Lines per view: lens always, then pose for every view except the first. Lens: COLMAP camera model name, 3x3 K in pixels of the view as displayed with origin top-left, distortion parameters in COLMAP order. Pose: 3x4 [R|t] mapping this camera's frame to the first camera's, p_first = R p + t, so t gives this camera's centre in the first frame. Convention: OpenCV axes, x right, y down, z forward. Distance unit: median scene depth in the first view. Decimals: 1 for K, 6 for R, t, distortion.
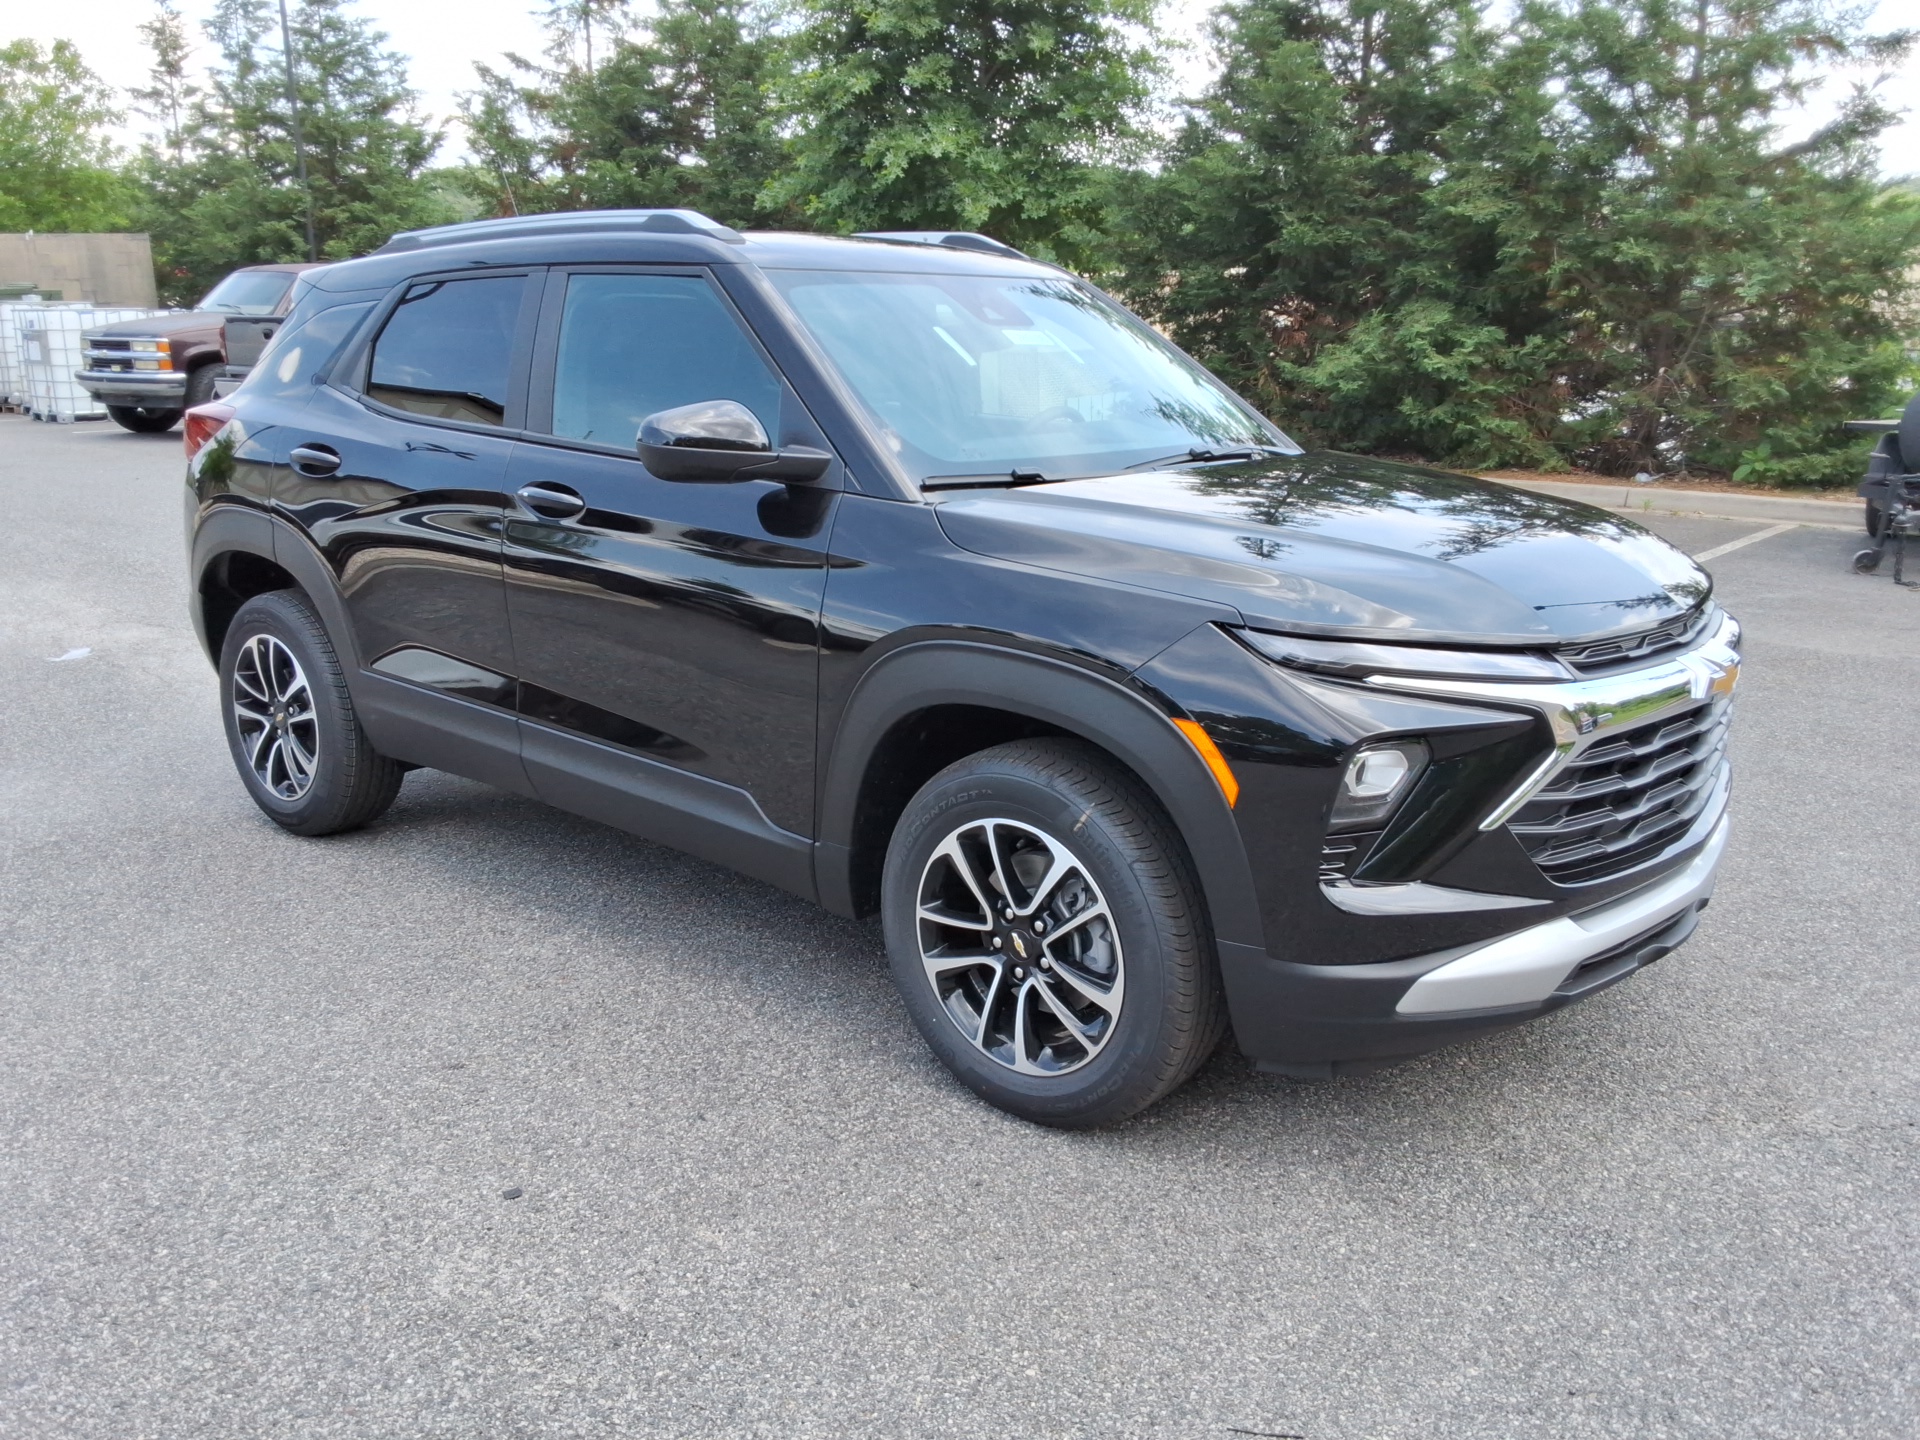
lens RADIAL K [[1558.9, 0, 965.9], [0, 1558.9, 719.7], [0, 0, 1]] dist [0.093655, -0.147481]
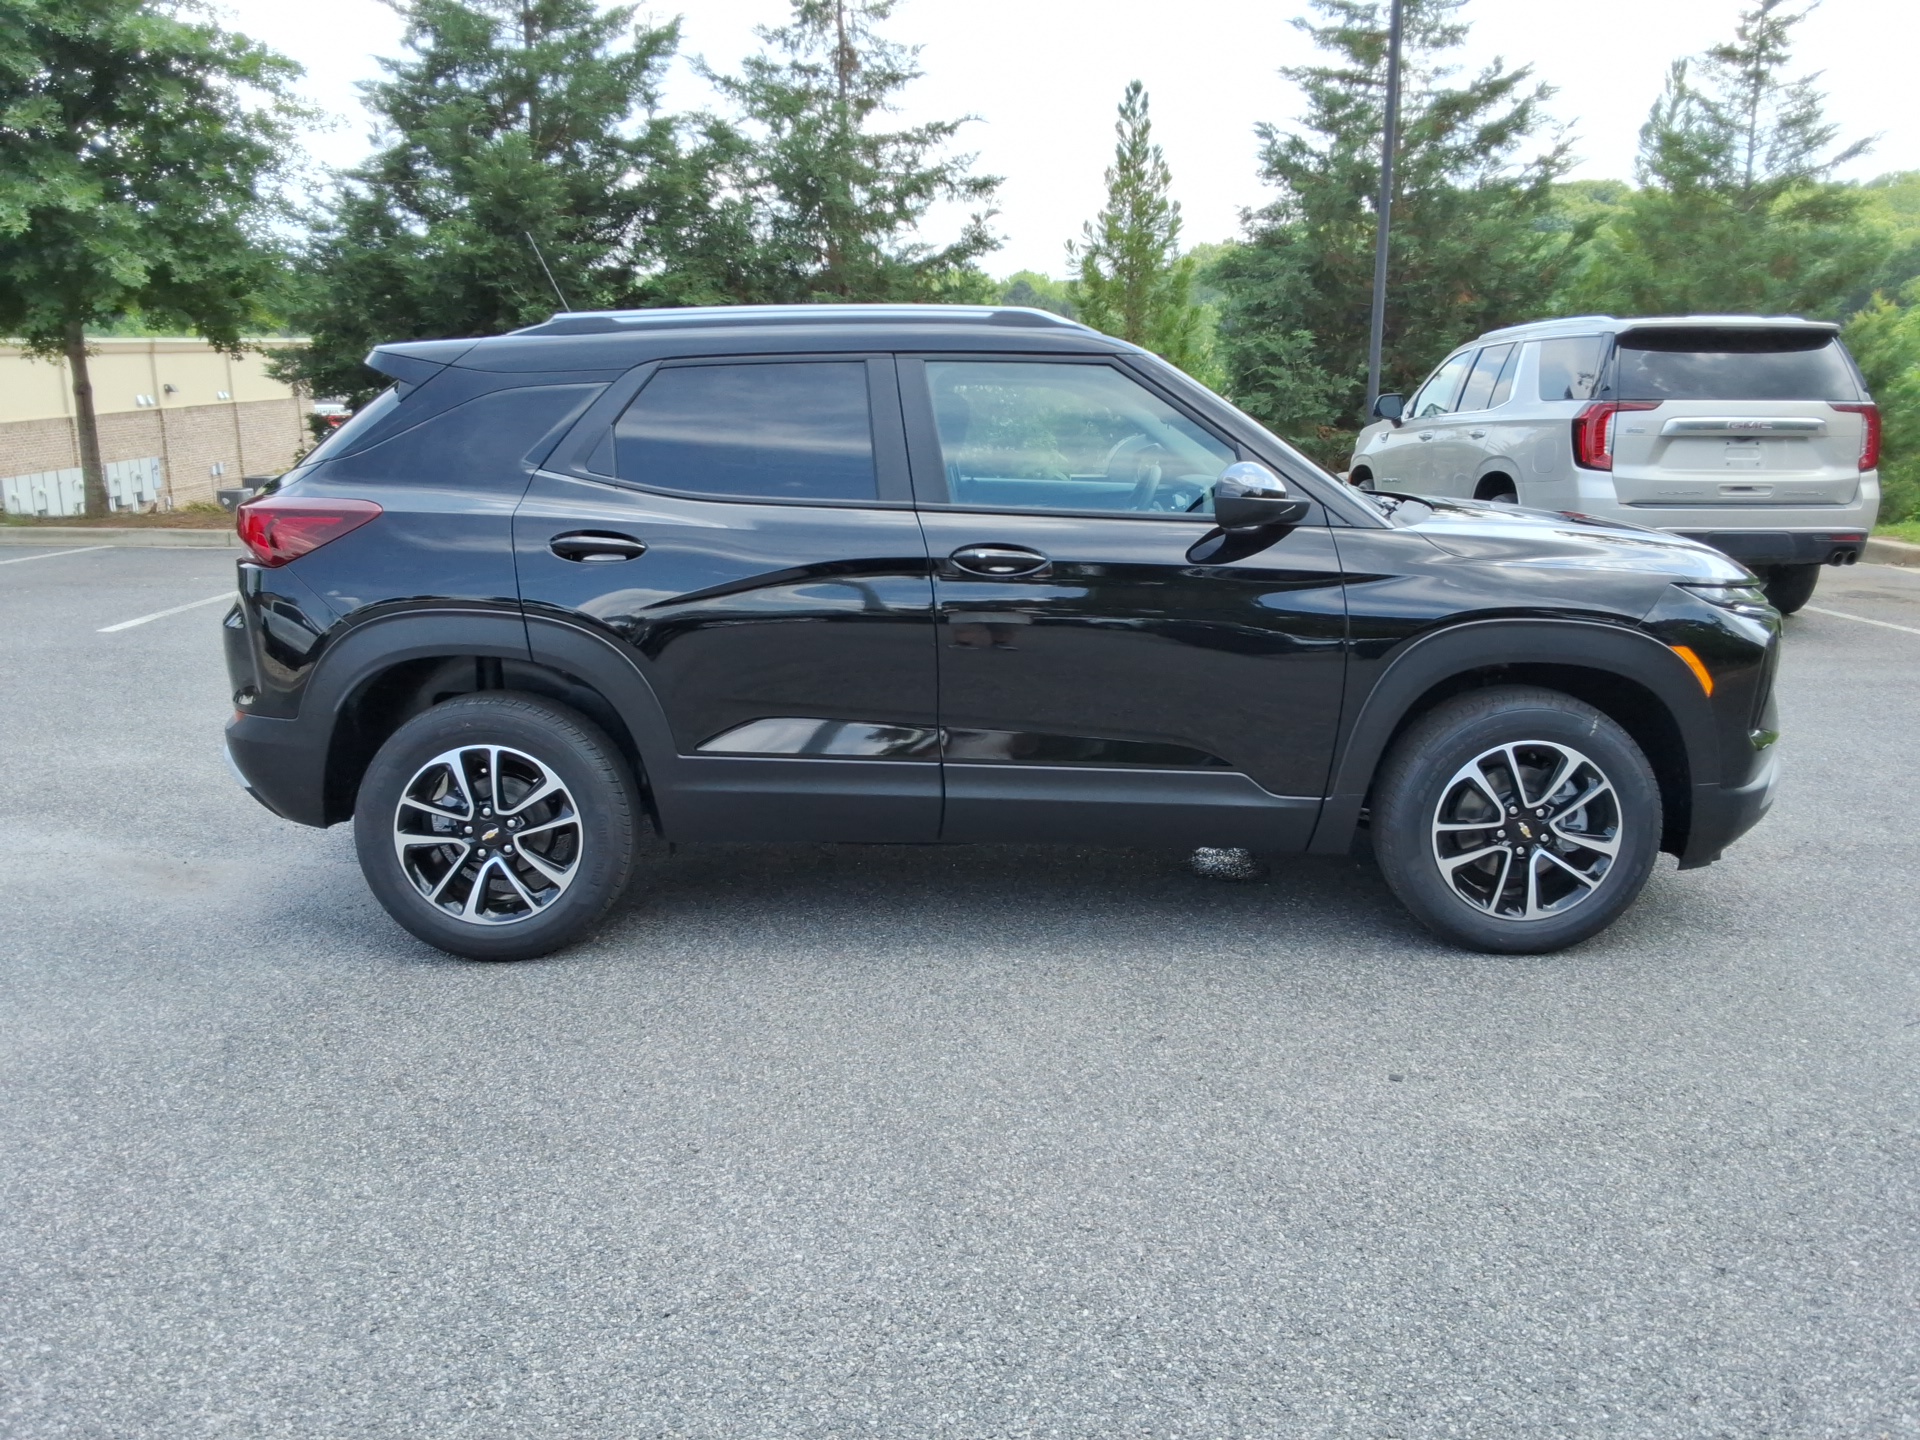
lens RADIAL K [[1558.9, 0, 979.3], [0, 1558.9, 700.5], [0, 0, 1]] dist [0.093655, -0.147481]
pose [[0.766128, -0.122768, 0.630853, -0.263158], [0.158180, 0.987410, 0.000058, -0.010901], [-0.622918, 0.099744, 0.775902, 0.038766]]
